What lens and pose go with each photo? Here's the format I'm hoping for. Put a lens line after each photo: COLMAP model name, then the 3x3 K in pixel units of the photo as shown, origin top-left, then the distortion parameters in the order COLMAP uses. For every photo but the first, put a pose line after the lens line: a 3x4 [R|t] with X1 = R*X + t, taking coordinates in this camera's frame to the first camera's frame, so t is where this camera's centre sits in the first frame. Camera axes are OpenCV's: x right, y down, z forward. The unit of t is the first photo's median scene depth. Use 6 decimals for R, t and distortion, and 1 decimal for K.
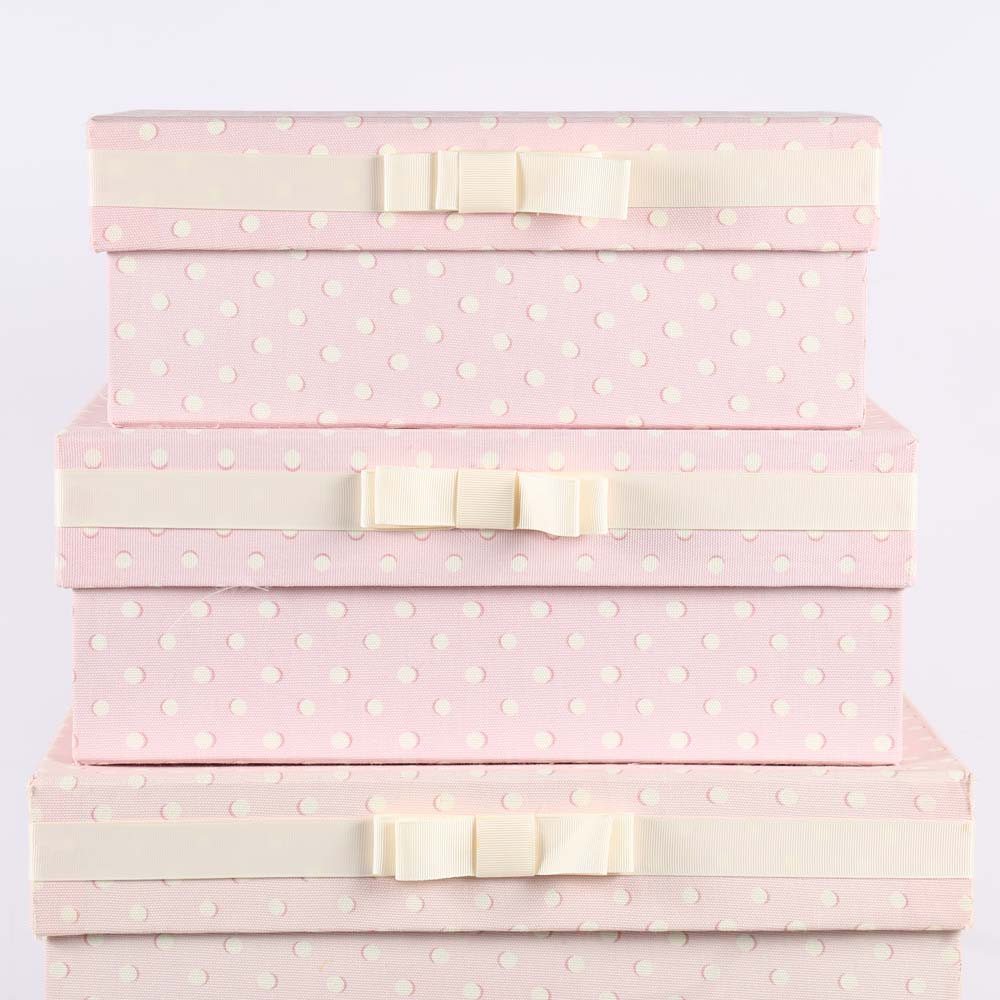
lens RADIAL K [[3504.2, 0, 500.0], [0, 3504.2, 500.0], [0, 0, 1]] dist [0.131878, 2.064174]
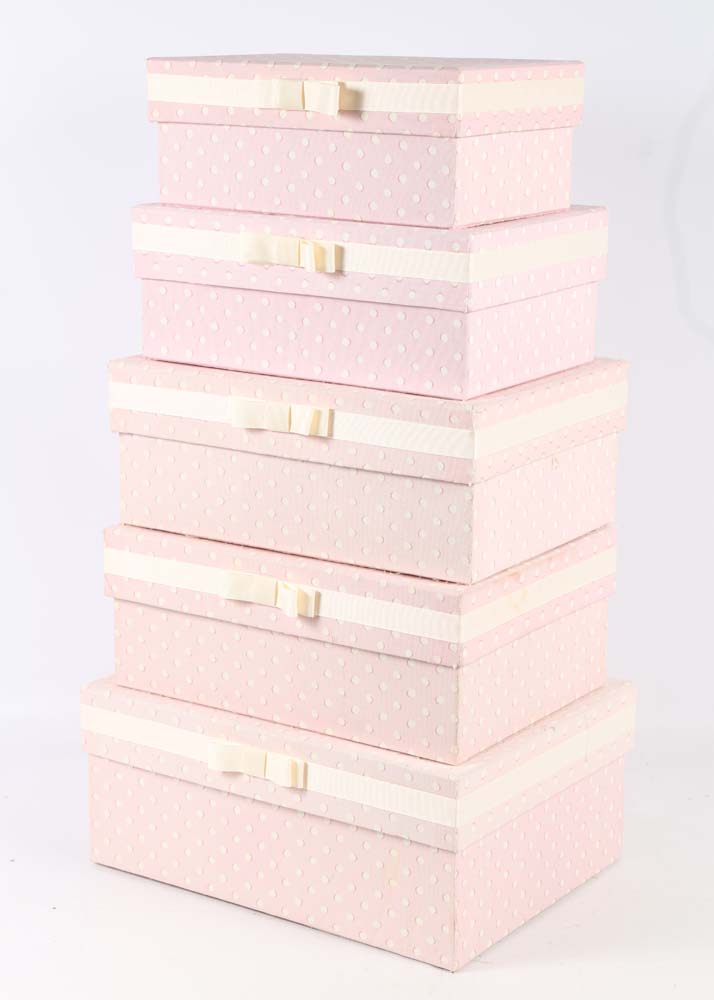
lens RADIAL K [[2040.9, 0, 357.0], [0, 2040.9, 500.0], [0, 0, 1]] dist [0.179416, 0.156526]
pose [[0.828340, 0.139891, -0.542478, 0.708524], [-0.089695, 0.988947, 0.118064, -0.000933], [0.552998, -0.049139, 0.831732, 0.002308]]
